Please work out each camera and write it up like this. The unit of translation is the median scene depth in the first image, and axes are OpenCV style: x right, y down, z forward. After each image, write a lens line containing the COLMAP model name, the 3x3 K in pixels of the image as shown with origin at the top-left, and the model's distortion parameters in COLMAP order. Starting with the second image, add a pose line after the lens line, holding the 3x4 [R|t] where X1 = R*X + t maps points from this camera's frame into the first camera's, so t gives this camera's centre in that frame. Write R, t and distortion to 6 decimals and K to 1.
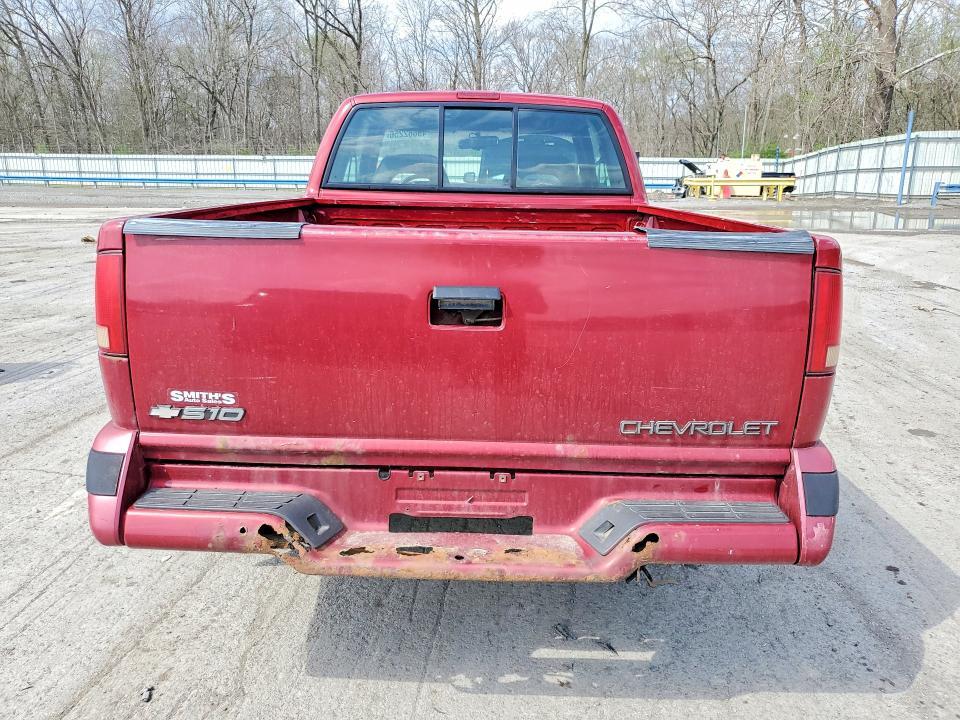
lens RADIAL K [[754.3, 0, 477.6], [0, 754.3, 357.3], [0, 0, 1]] dist [0.012957, 0.007293]
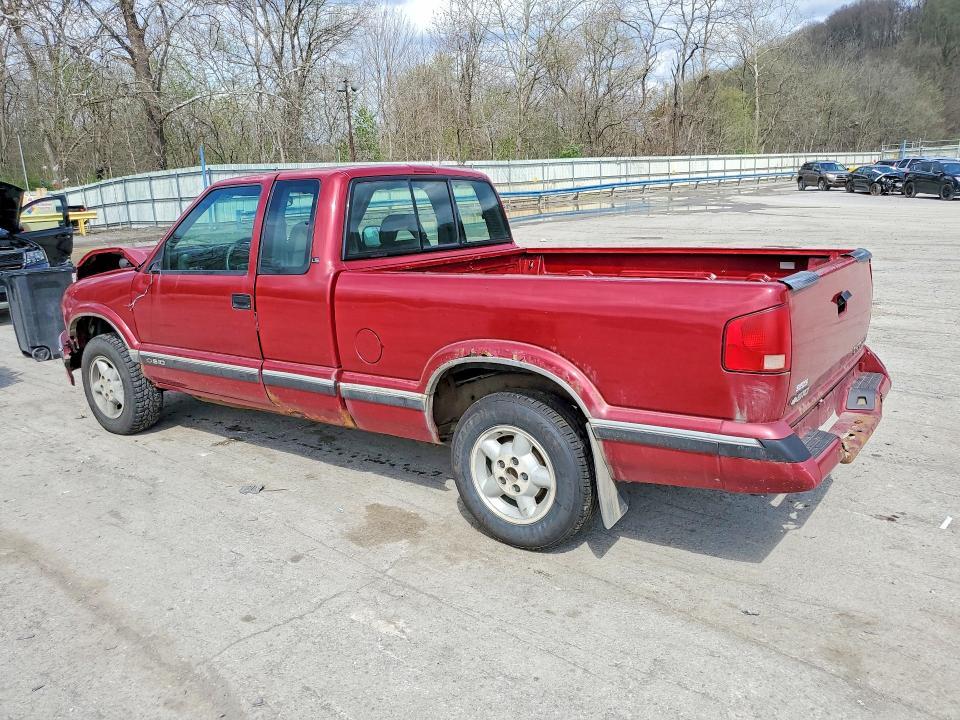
lens RADIAL K [[754.3, 0, 479.0], [0, 754.3, 359.4], [0, 0, 1]] dist [0.012957, 0.007293]
pose [[0.583188, -0.216915, 0.782841, -1.093000], [0.240774, 0.966543, 0.088449, -0.165446], [-0.775835, 0.136906, 0.615903, 0.287937]]
